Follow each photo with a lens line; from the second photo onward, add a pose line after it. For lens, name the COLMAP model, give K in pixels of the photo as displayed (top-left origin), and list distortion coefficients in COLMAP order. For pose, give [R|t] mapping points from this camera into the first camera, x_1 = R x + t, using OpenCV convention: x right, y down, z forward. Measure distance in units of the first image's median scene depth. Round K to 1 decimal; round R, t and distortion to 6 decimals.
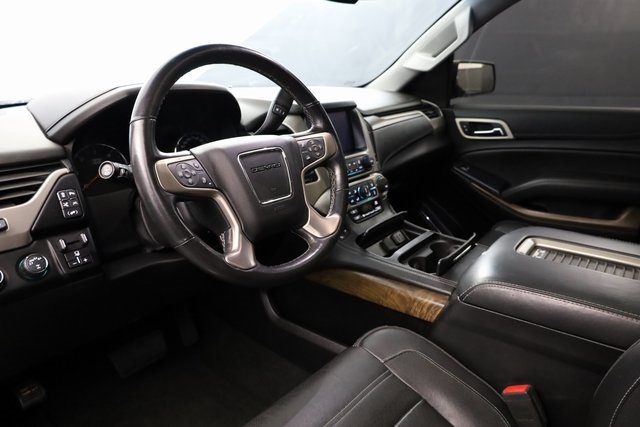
lens RADIAL K [[446.0, 0, 324.7], [0, 446.0, 214.0], [0, 0, 1]] dist [-0.004899, 0.001930]
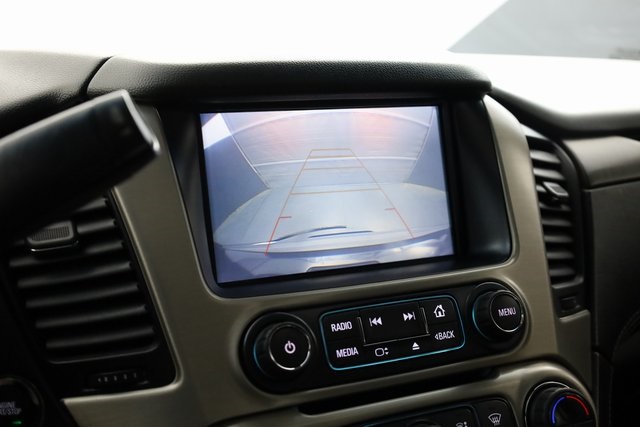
lens RADIAL K [[818.4, 0, 325.9], [0, 818.4, 217.3], [0, 0, 1]] dist [0.023259, 0.000000]
pose [[0.893163, 0.044965, -0.447479, 0.207474], [-0.117425, 0.983791, -0.135523, -0.098245], [0.434132, 0.173589, 0.883966, 0.578088]]
